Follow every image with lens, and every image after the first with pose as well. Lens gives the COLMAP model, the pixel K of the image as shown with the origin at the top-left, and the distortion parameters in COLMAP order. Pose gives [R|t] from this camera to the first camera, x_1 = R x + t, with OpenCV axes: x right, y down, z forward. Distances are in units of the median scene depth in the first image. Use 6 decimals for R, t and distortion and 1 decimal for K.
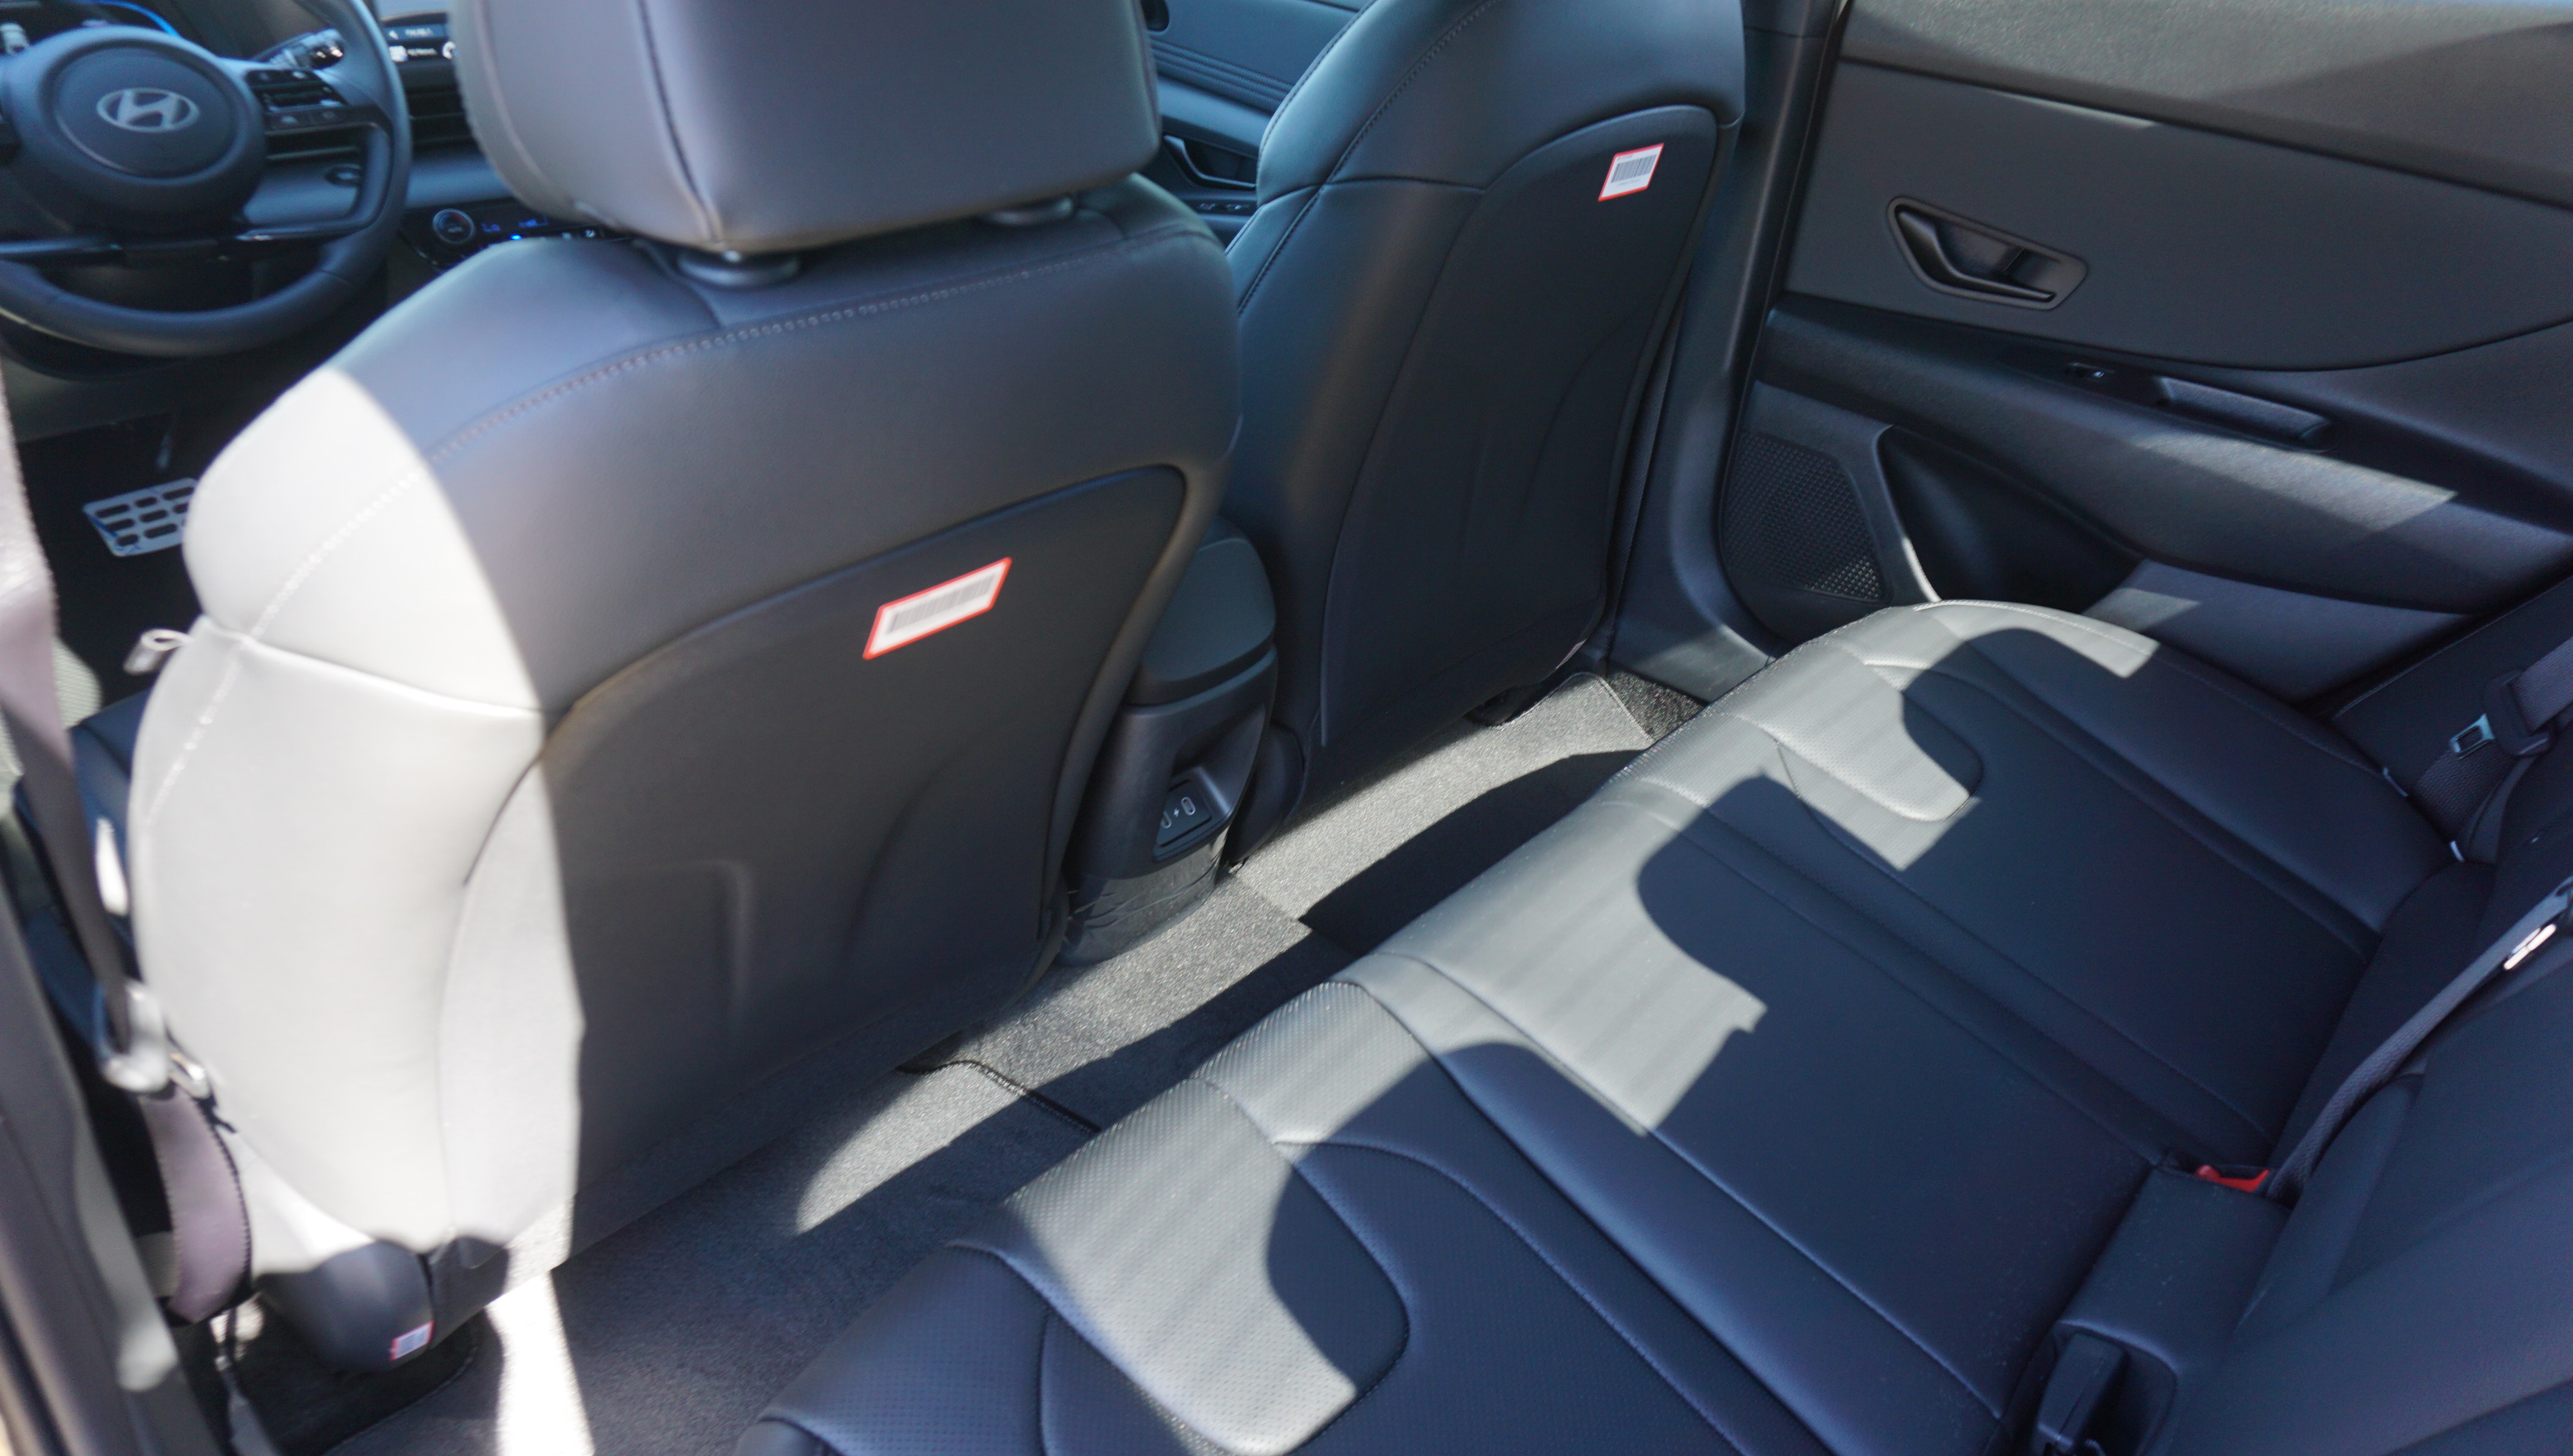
lens RADIAL K [[1732.9, 0, 1297.5], [0, 1732.9, 727.3], [0, 0, 1]] dist [-0.033587, 0.028311]
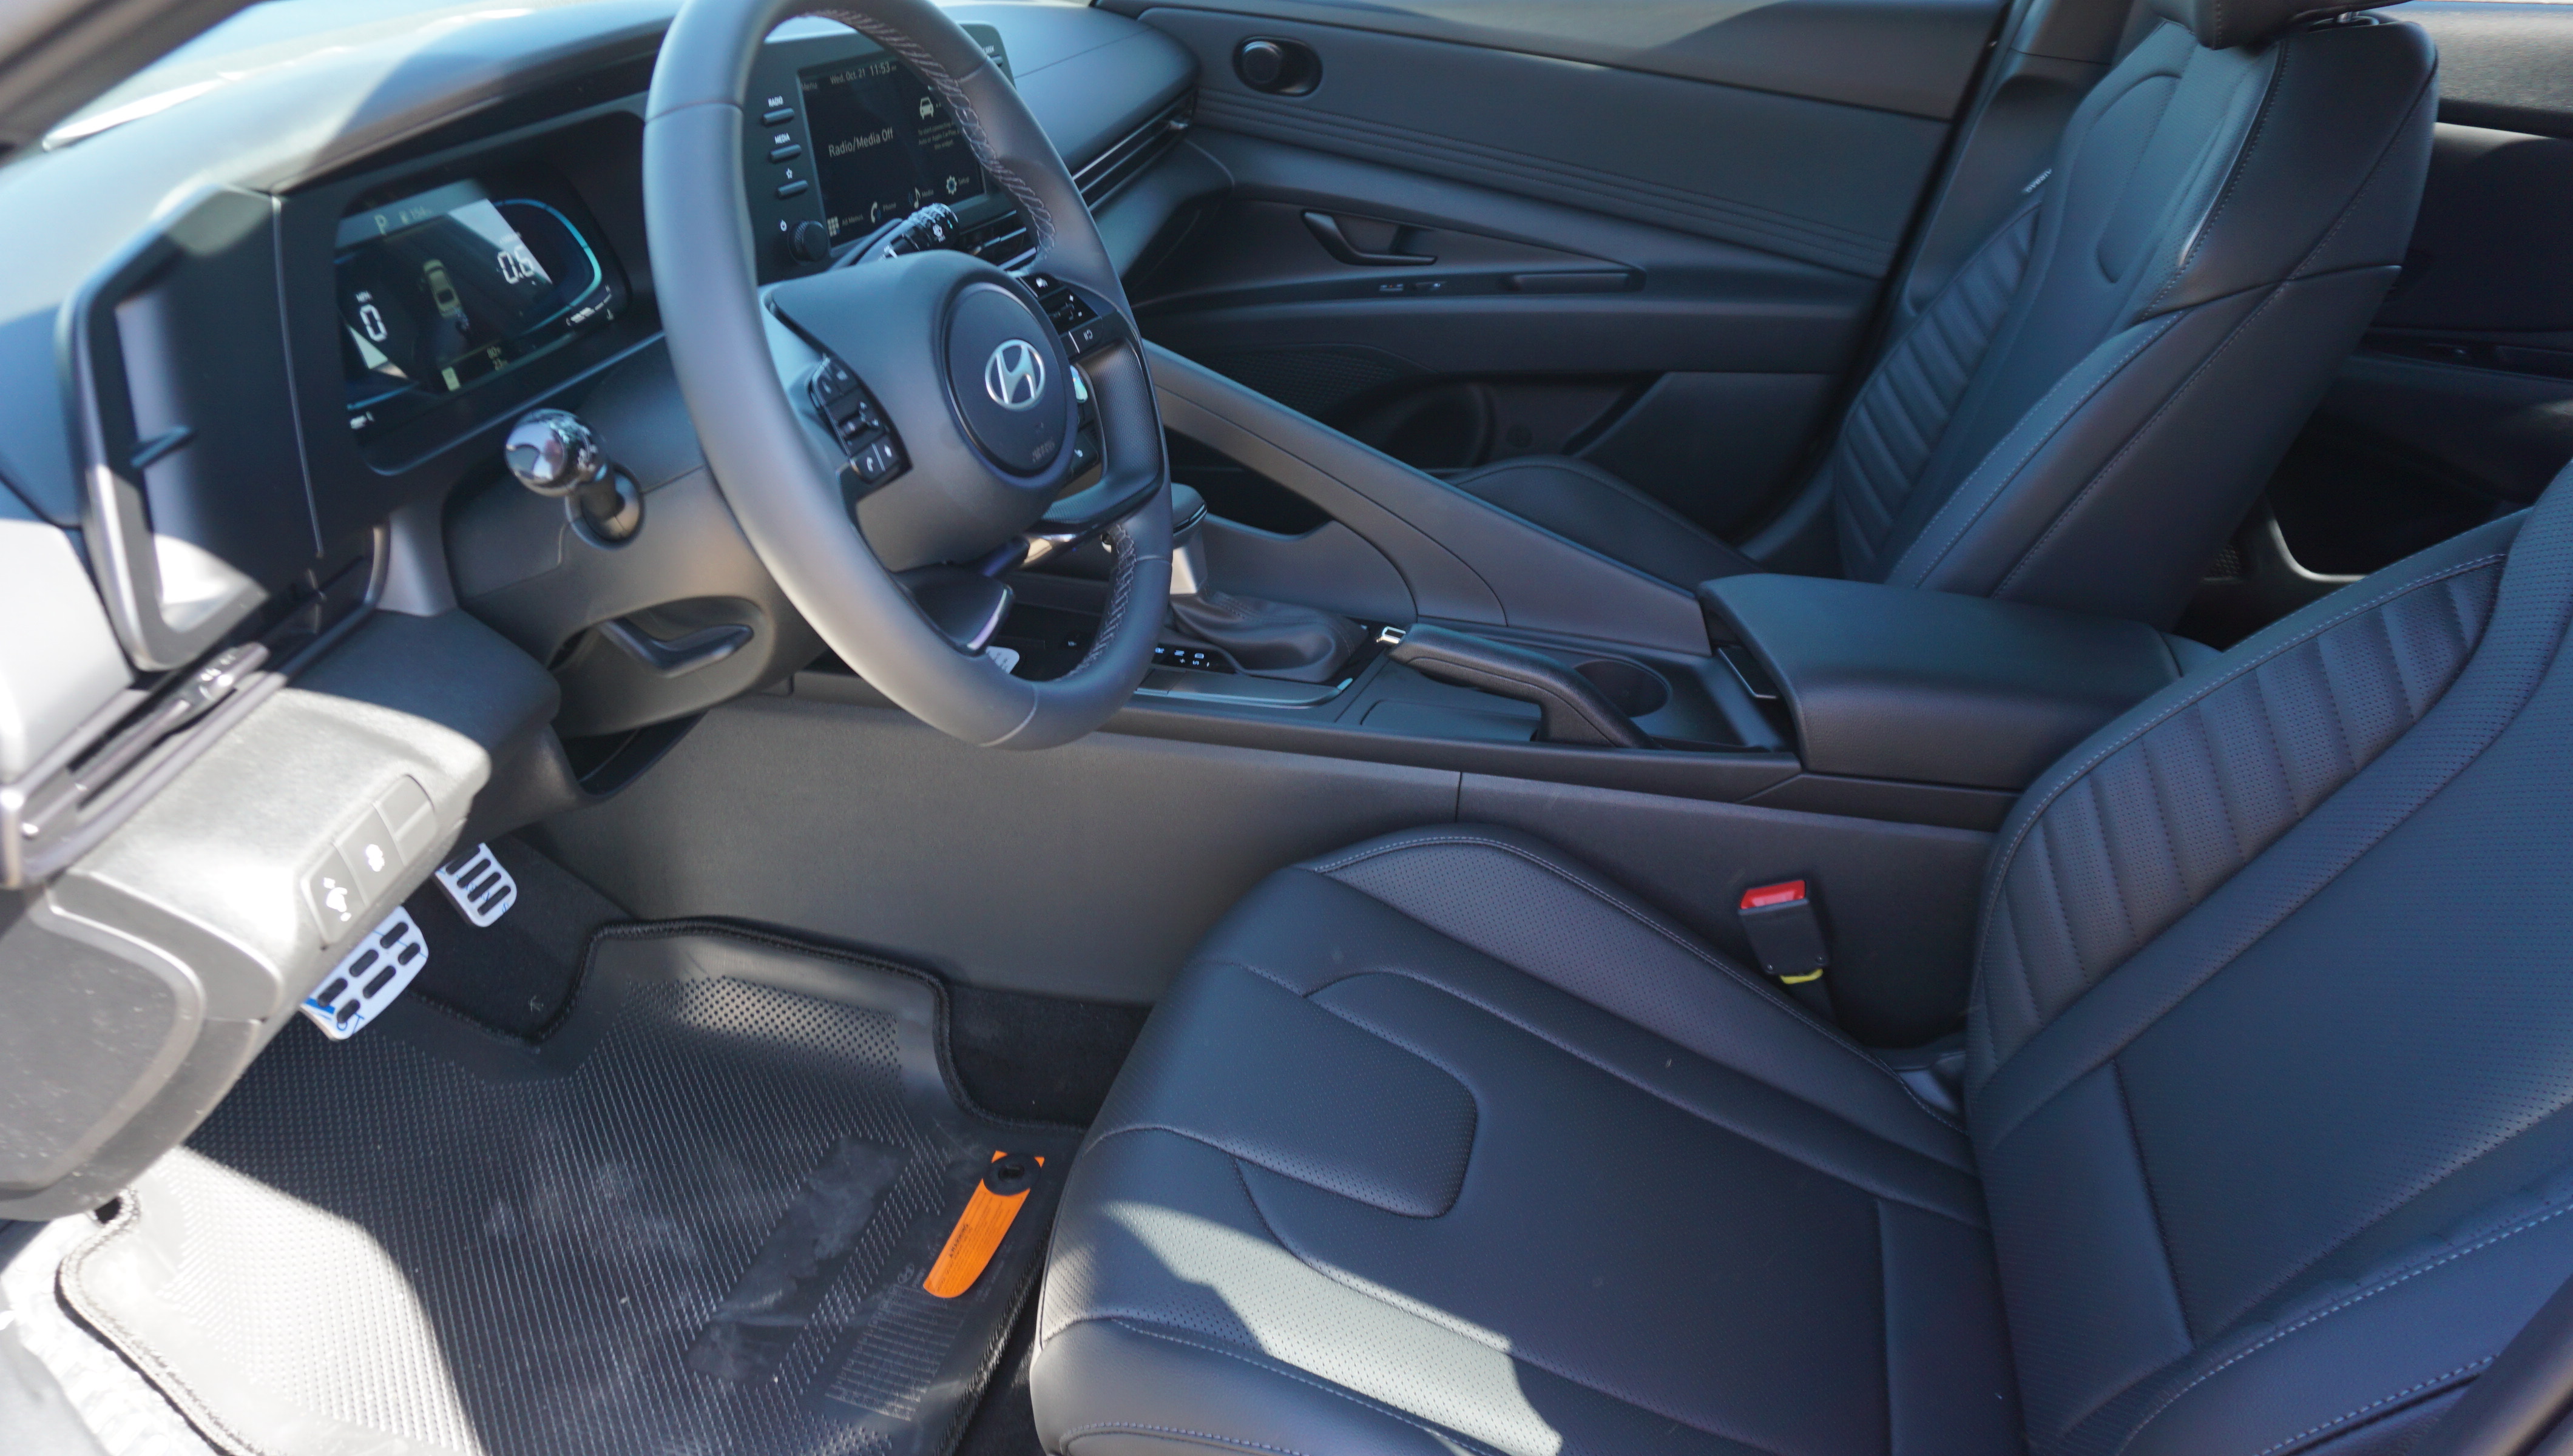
lens RADIAL K [[1716.9, 0, 1278.4], [0, 1716.9, 707.5], [0, 0, 1]] dist [-0.036689, 0.000672]
pose [[0.873114, -0.228614, 0.430591, -0.806500], [0.227310, 0.972252, 0.055279, -0.227266], [-0.431280, 0.049613, 0.900853, 0.343794]]
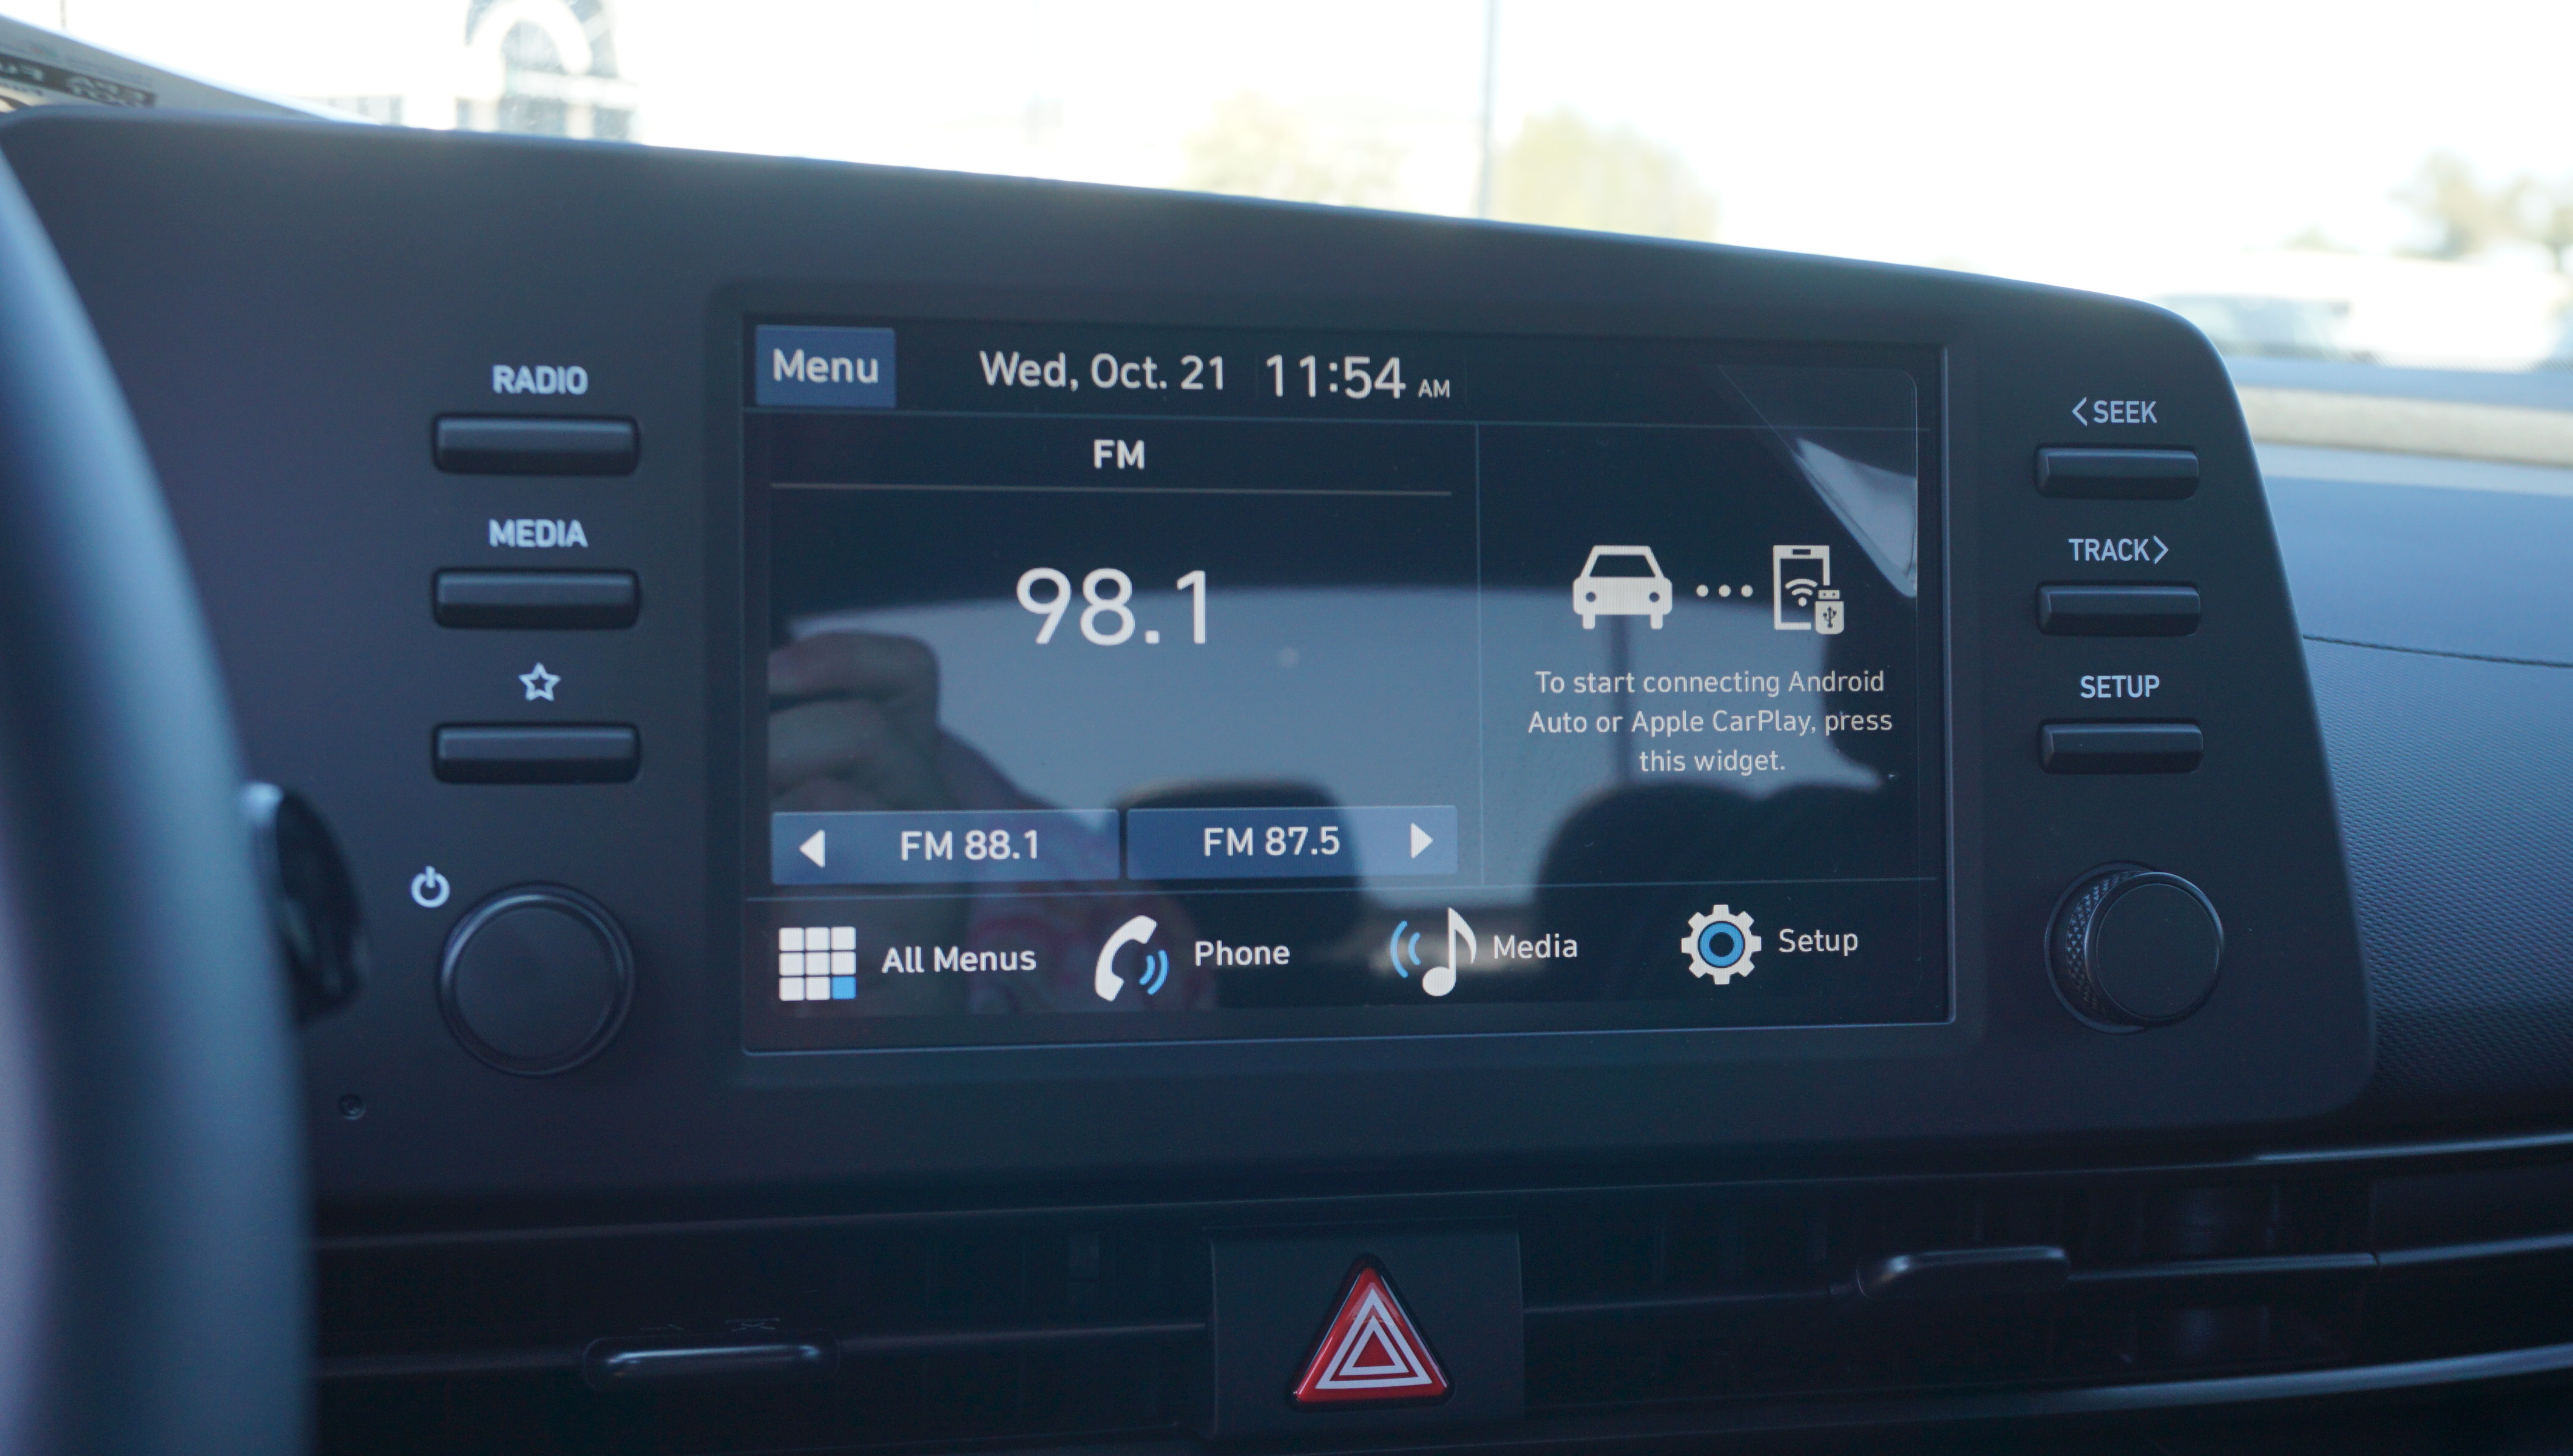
lens RADIAL K [[2938.2, 0, 1286.5], [0, 2938.2, 728.0], [0, 0, 1]] dist [0.009784, -0.011499]
pose [[0.903102, 0.035162, -0.427984, -0.419595], [-0.214082, 0.900826, -0.377731, -0.364484], [0.372257, 0.432753, 0.821066, 0.893173]]
